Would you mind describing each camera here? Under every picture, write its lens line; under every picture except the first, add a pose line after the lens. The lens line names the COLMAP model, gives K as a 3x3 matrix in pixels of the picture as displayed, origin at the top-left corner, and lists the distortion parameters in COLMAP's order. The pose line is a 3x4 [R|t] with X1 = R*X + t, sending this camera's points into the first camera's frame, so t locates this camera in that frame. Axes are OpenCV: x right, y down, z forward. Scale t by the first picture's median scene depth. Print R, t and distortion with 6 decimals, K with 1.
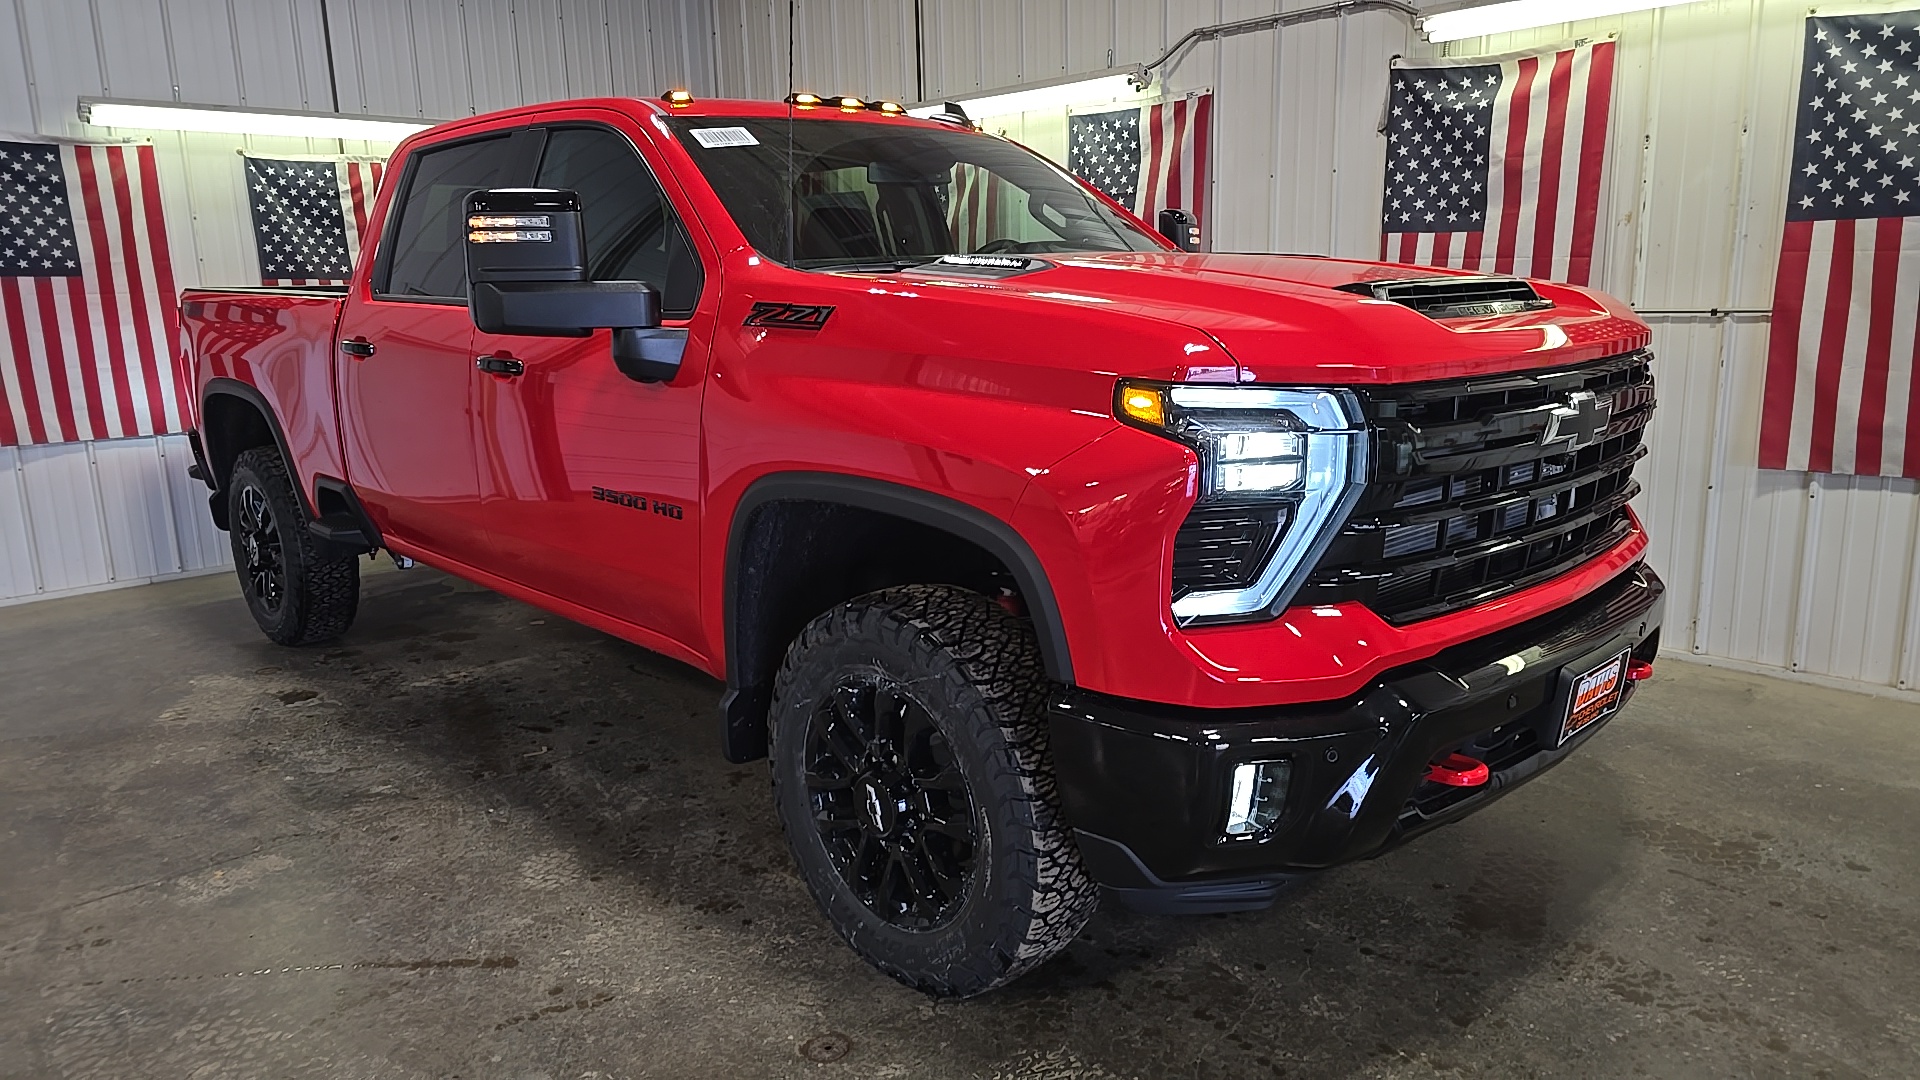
lens RADIAL K [[1277.6, 0, 939.8], [0, 1277.6, 543.1], [0, 0, 1]] dist [0.056945, -0.038447]
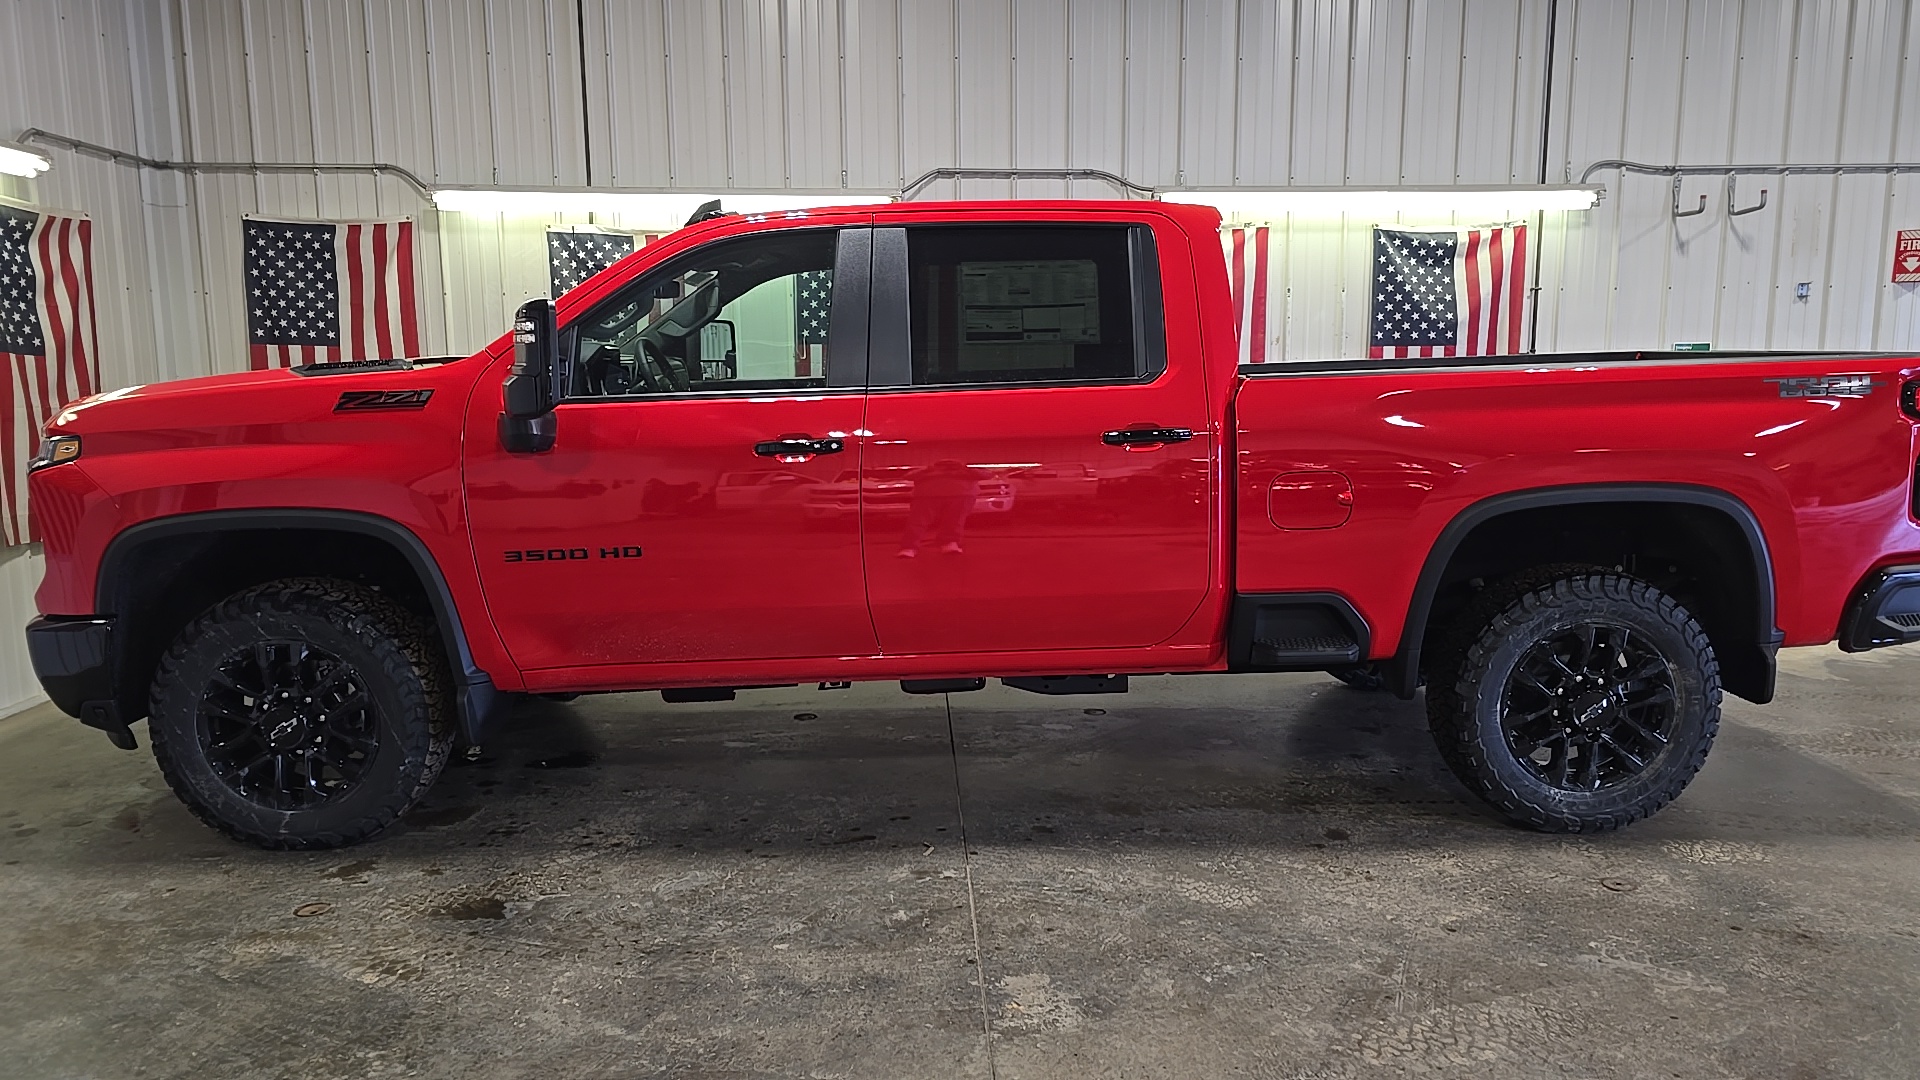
lens RADIAL K [[1277.6, 0, 970.3], [0, 1277.6, 547.5], [0, 0, 1]] dist [0.056945, -0.038447]
pose [[0.650137, -0.081774, 0.755404, -1.068998], [0.143986, 0.989437, -0.016812, -0.039466], [-0.746049, 0.119698, 0.655044, 0.362301]]
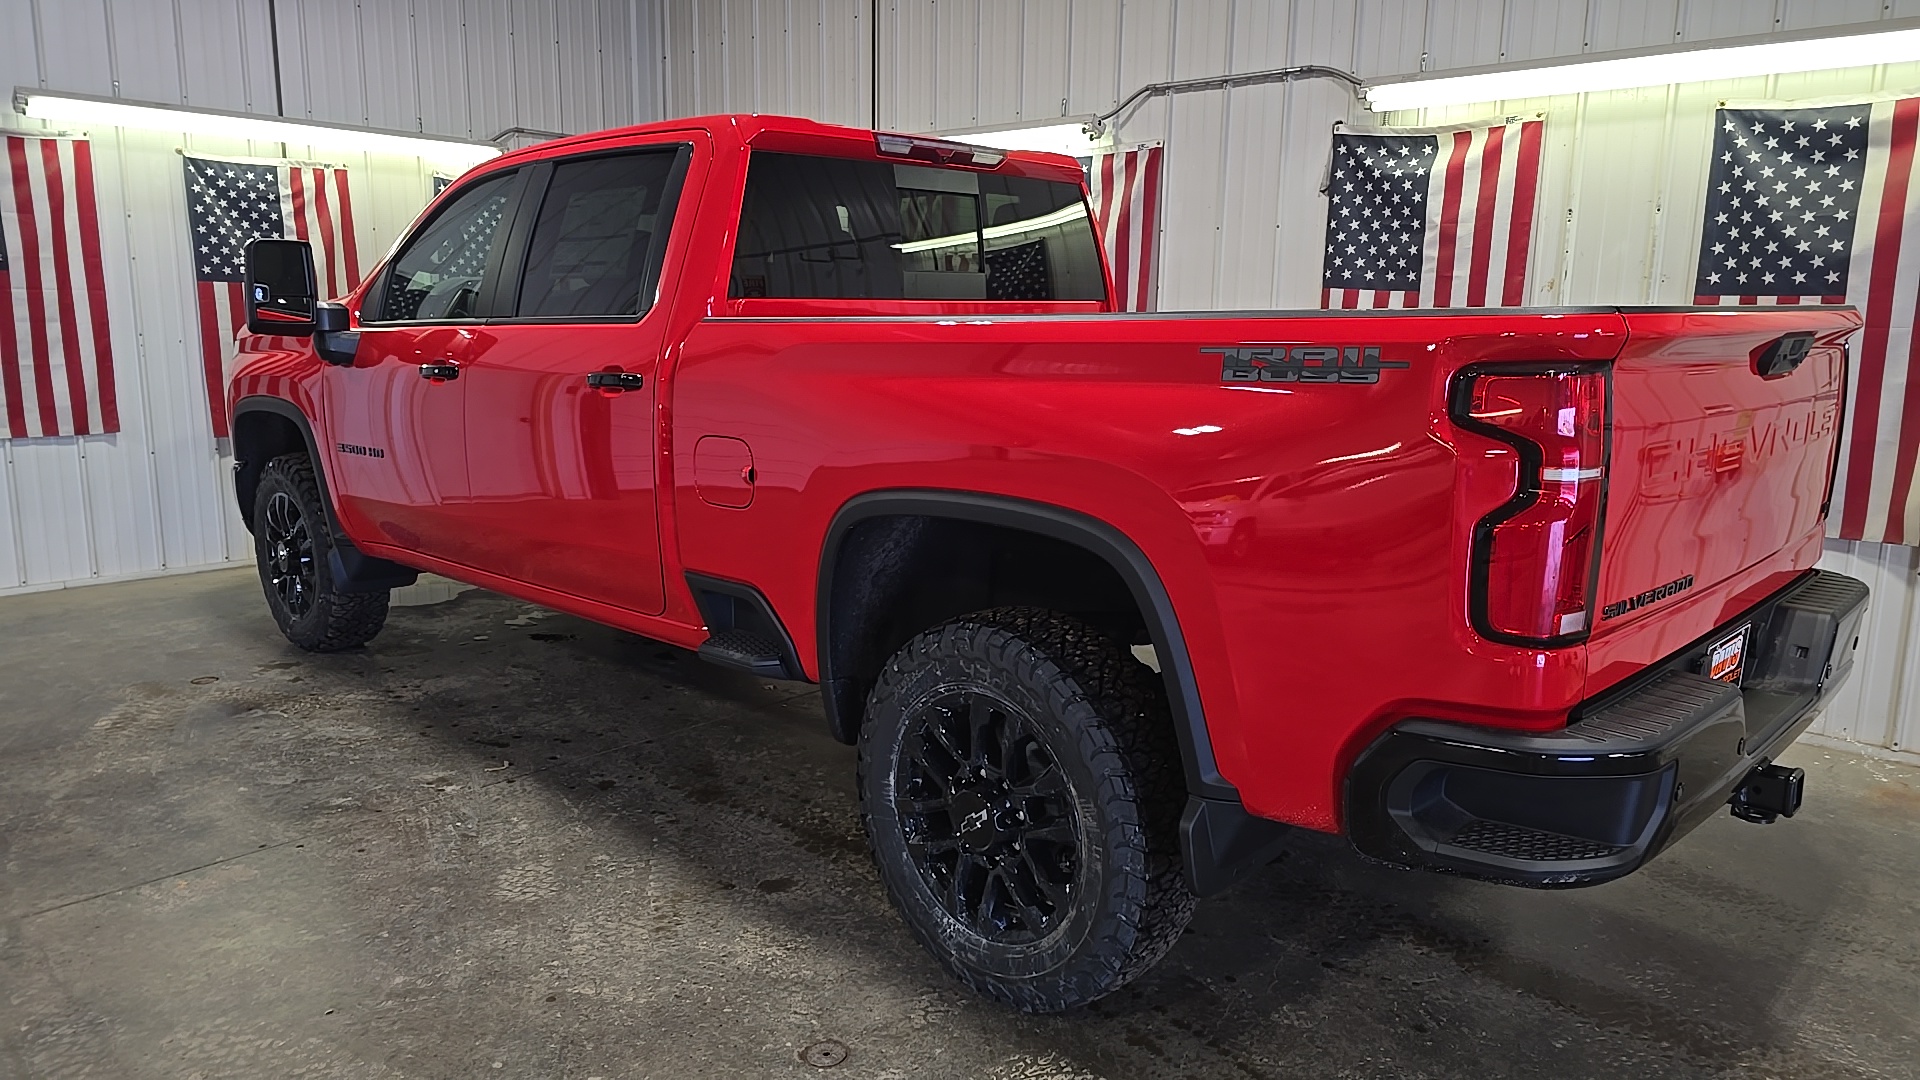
lens RADIAL K [[1277.6, 0, 940.8], [0, 1277.6, 544.3], [0, 0, 1]] dist [0.056945, -0.038447]
pose [[0.996600, 0.030026, 0.076731, -0.058318], [-0.028252, 0.999310, -0.024102, 0.004797], [-0.077402, 0.021852, 0.996760, -0.027723]]
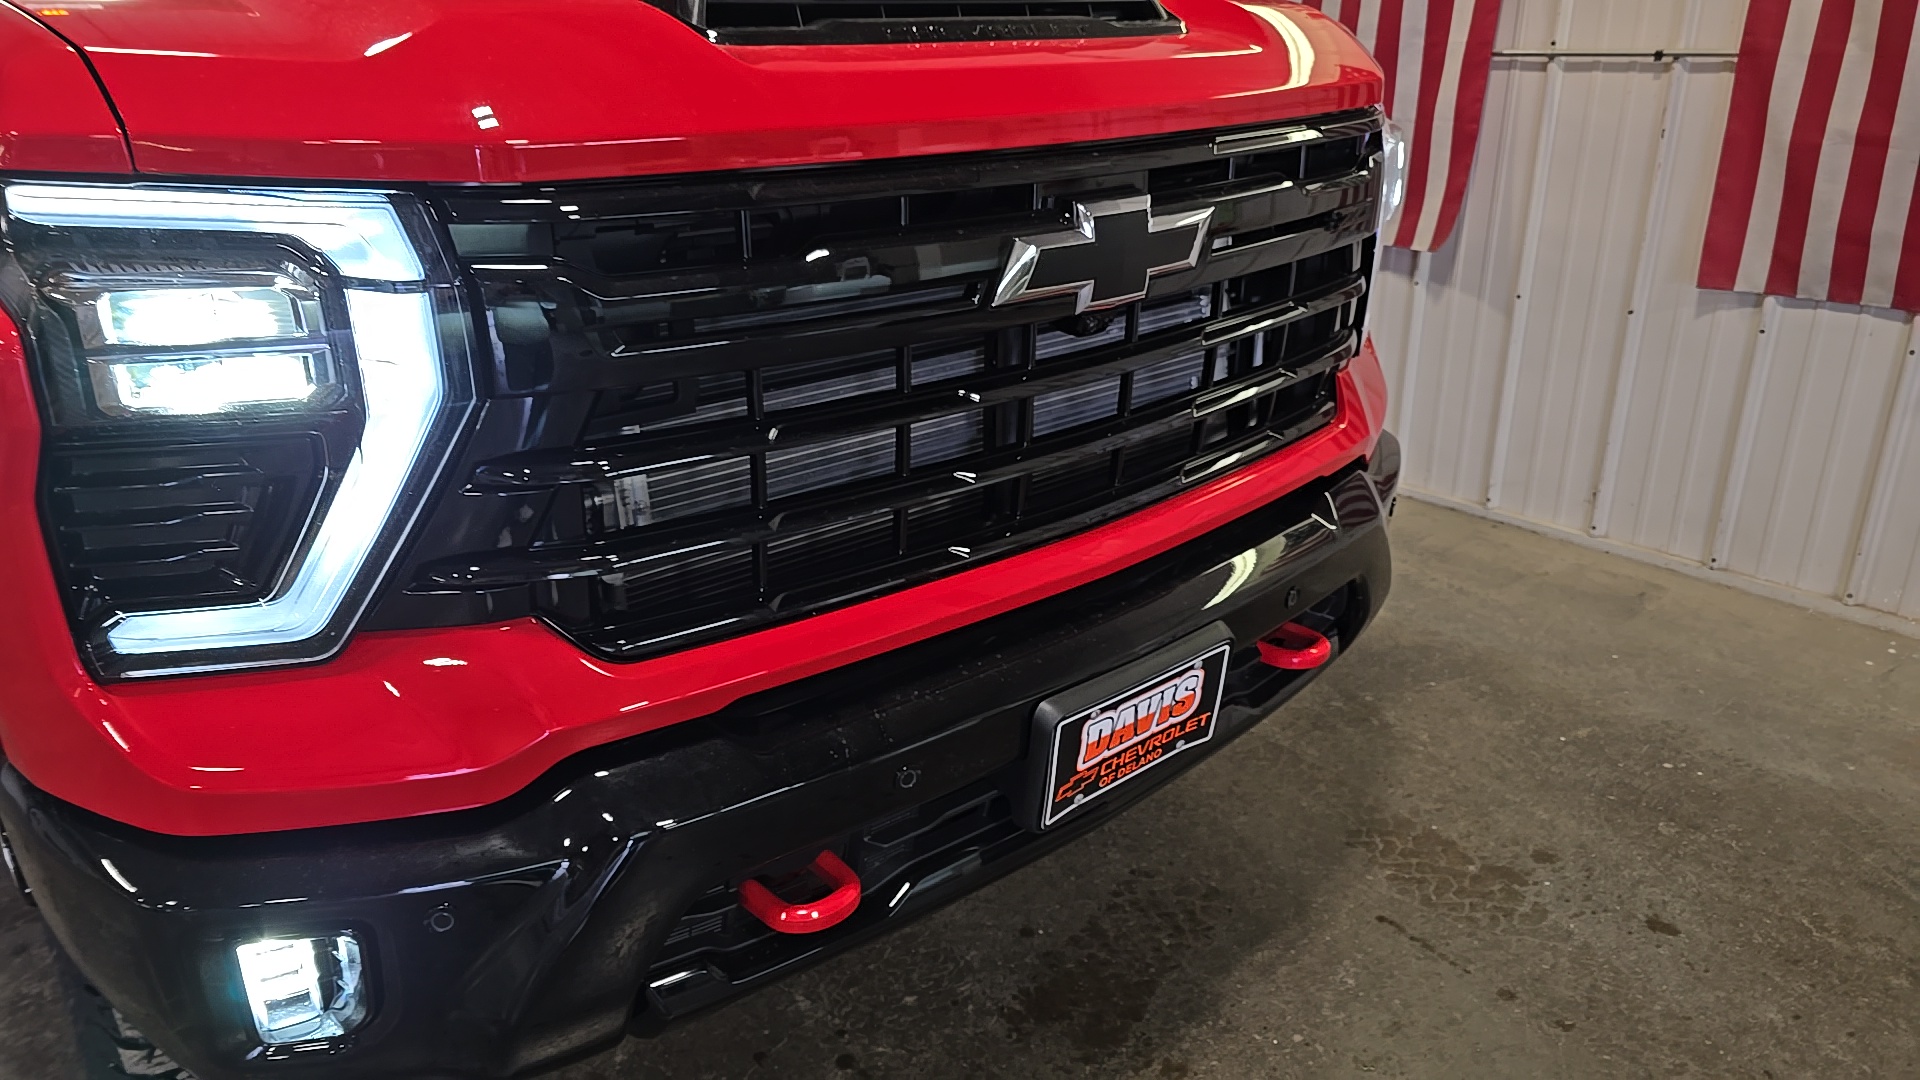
lens RADIAL K [[1277.6, 0, 964.4], [0, 1277.6, 530.6], [0, 0, 1]] dist [0.056945, -0.038447]
pose [[0.998702, 0.027429, -0.042923, 0.278623], [-0.019611, 0.984730, 0.172978, -0.043791], [0.047012, -0.171911, 0.983990, 0.274011]]
